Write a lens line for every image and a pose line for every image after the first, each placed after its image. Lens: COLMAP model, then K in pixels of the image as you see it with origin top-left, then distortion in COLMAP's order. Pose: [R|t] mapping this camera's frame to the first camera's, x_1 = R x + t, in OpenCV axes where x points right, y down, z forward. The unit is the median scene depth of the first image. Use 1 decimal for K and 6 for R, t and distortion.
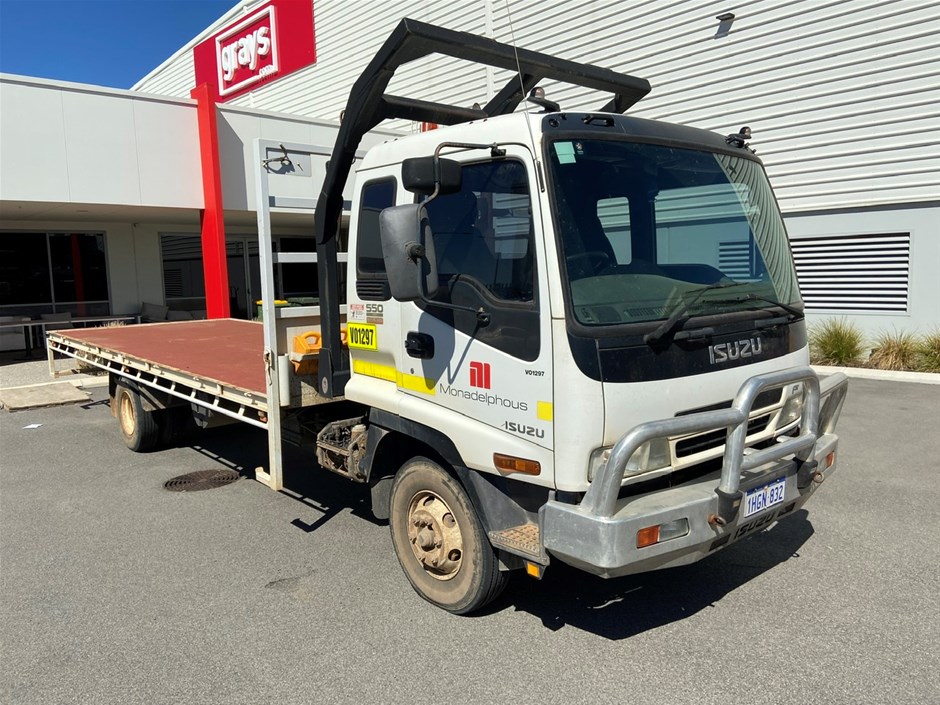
lens RADIAL K [[692.1, 0, 463.0], [0, 692.1, 357.1], [0, 0, 1]] dist [0.058036, 0.000823]
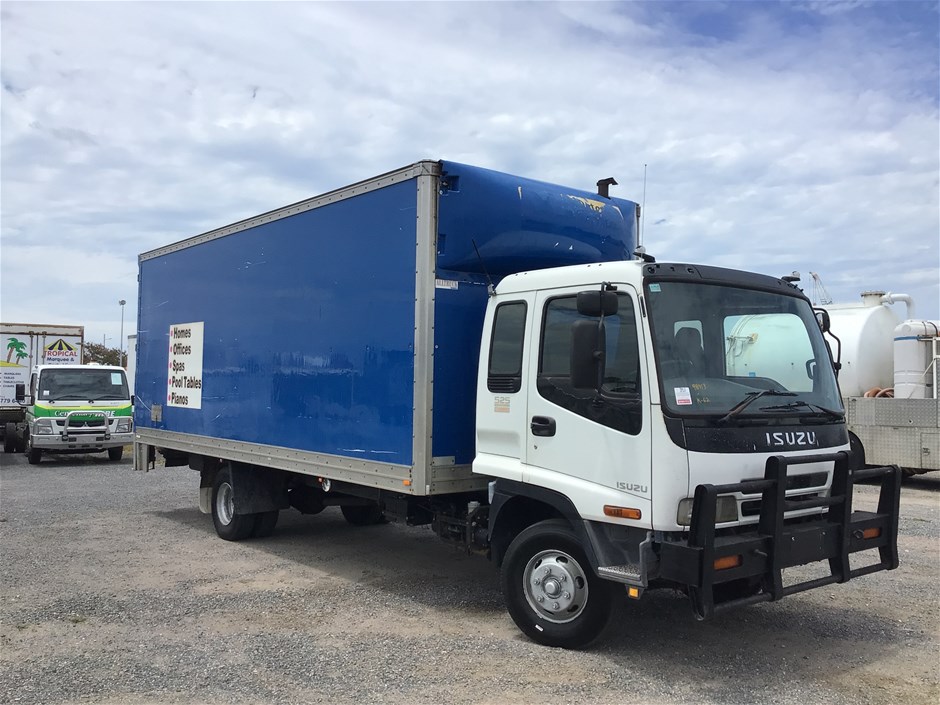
lens RADIAL K [[799.3, 0, 464.1], [0, 799.3, 354.3], [0, 0, 1]] dist [0.008570, -0.018807]
pose [[0.998183, 0.034587, -0.049348, -0.156726], [-0.042572, 0.984309, -0.171238, 0.125658], [0.042651, 0.173028, 0.983993, -0.570845]]
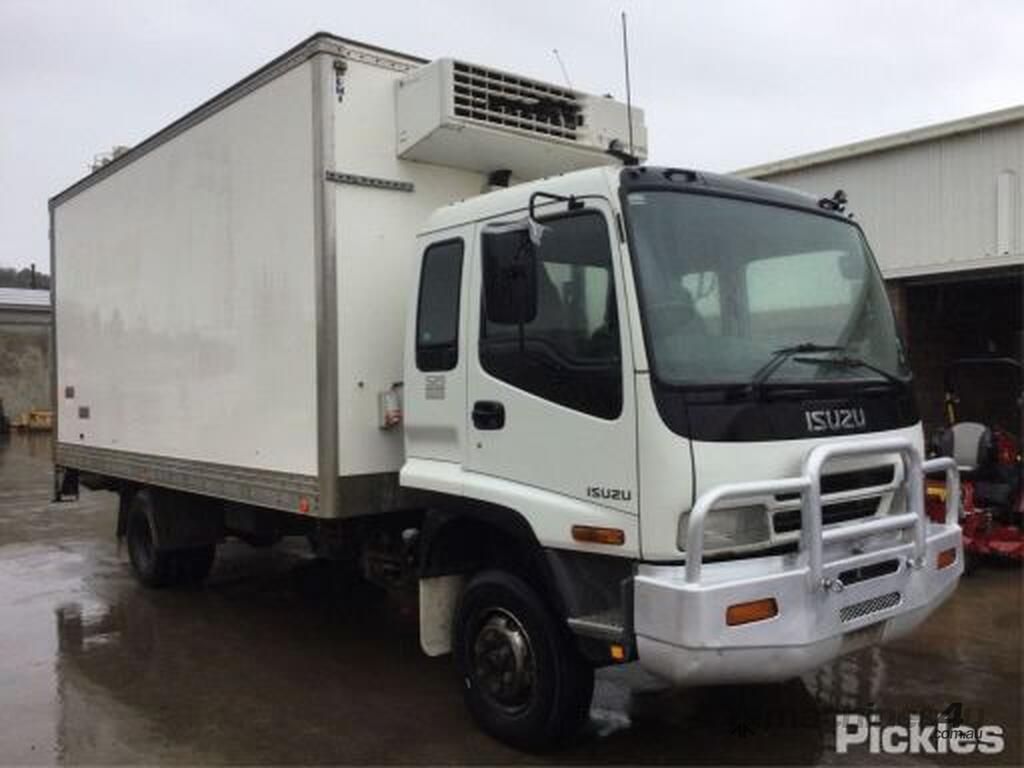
lens RADIAL K [[910.9, 0, 511.2], [0, 910.9, 388.6], [0, 0, 1]] dist [0.078881, 0.002678]
pose [[0.999994, 0.003303, 0.001190, -0.037584], [-0.003111, 0.990716, -0.135910, 0.121964], [-0.001628, 0.135905, 0.990721, -0.206942]]
